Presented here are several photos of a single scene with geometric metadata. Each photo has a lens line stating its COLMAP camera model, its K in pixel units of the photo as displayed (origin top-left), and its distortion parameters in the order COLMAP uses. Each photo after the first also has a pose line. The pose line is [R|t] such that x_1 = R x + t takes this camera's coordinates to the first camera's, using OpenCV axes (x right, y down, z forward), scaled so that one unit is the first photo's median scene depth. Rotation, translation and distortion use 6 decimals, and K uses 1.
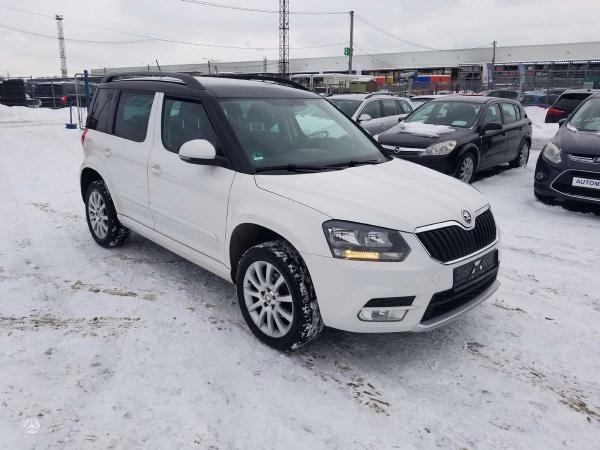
lens RADIAL K [[488.4, 0, 297.6], [0, 488.4, 223.6], [0, 0, 1]] dist [0.055564, -0.084344]
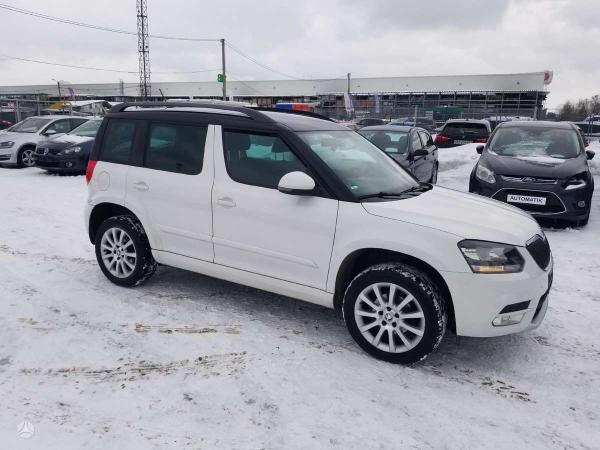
lens RADIAL K [[488.4, 0, 294.8], [0, 488.4, 230.3], [0, 0, 1]] dist [0.055564, -0.084344]
pose [[0.957647, -0.056015, 0.282444, -0.466017], [0.065730, 0.997524, -0.025029, -0.020308], [-0.280342, 0.042534, 0.958957, 0.012759]]
